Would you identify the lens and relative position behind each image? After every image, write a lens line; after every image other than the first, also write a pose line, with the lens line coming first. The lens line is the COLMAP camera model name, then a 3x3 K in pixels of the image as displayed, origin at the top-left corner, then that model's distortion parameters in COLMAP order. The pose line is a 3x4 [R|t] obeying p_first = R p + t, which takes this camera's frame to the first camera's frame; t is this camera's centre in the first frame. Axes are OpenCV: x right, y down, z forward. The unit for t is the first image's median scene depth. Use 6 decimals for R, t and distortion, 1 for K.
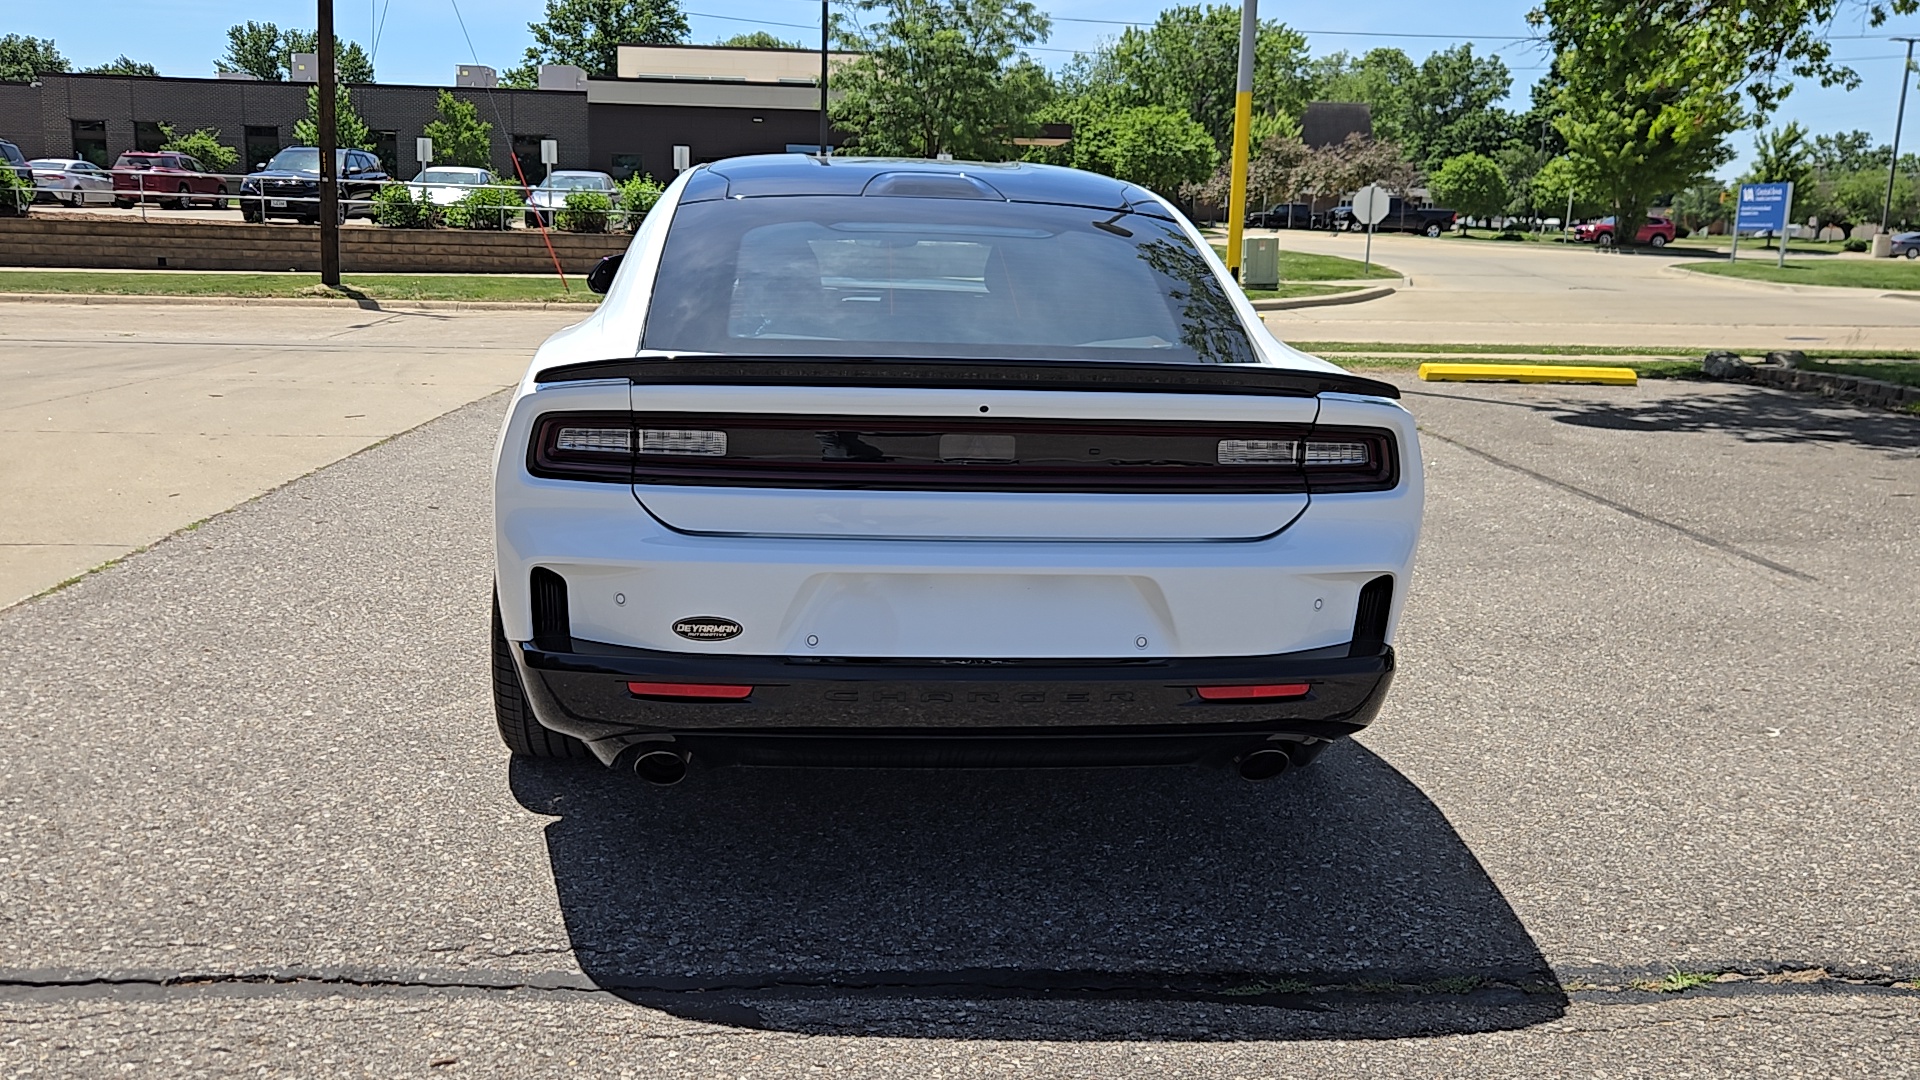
lens RADIAL K [[1601.8, 0, 955.3], [0, 1601.8, 537.4], [0, 0, 1]] dist [0.012615, 0.000232]
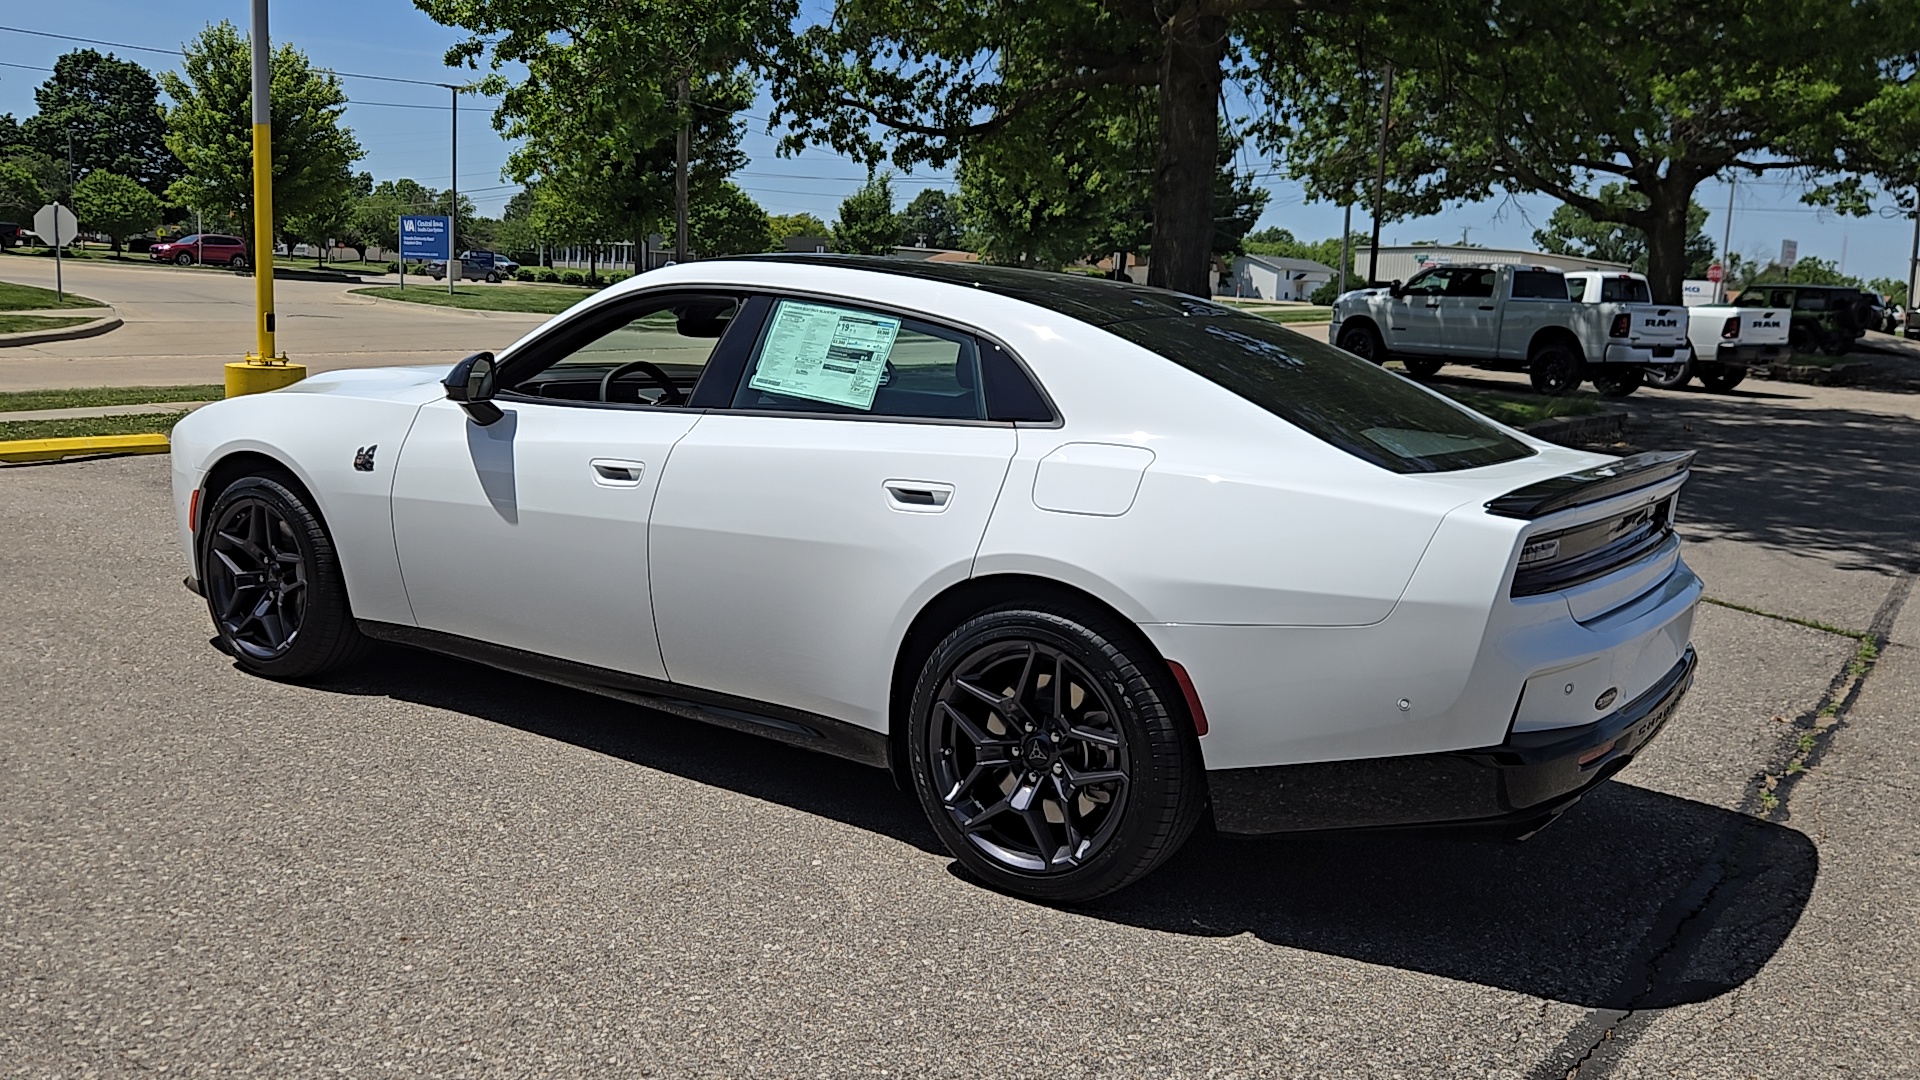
lens RADIAL K [[1601.8, 0, 948.8], [0, 1601.8, 545.8], [0, 0, 1]] dist [0.012615, 0.000232]
pose [[0.645586, -0.122591, 0.753784, -0.110146], [0.125428, 0.990649, 0.053690, -0.014951], [-0.753317, 0.059884, 0.654926, 0.044641]]
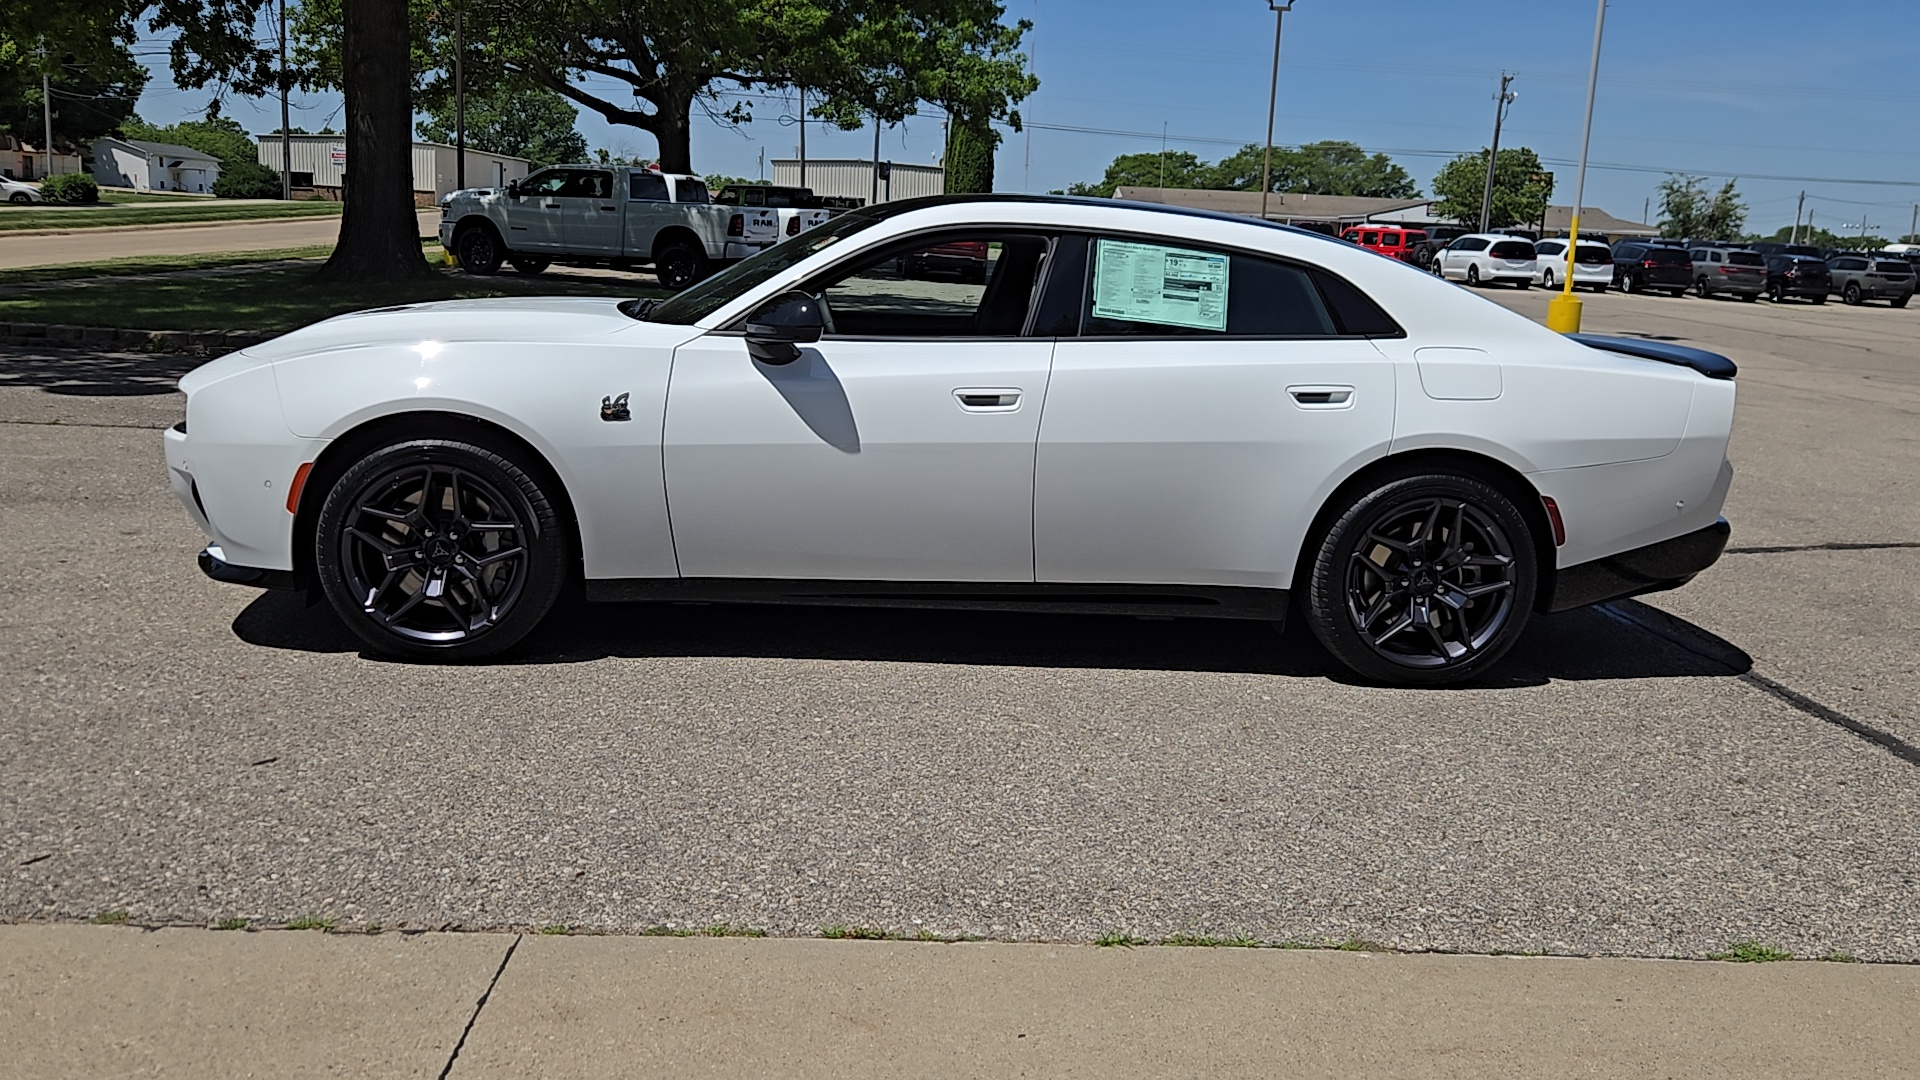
lens RADIAL K [[1601.8, 0, 962.2], [0, 1601.8, 537.7], [0, 0, 1]] dist [0.012615, 0.000232]
pose [[0.031622, -0.215084, 0.976084, -0.161383], [0.151752, 0.966284, 0.208008, -0.032364], [-0.987913, 0.141545, 0.063195, 0.130493]]
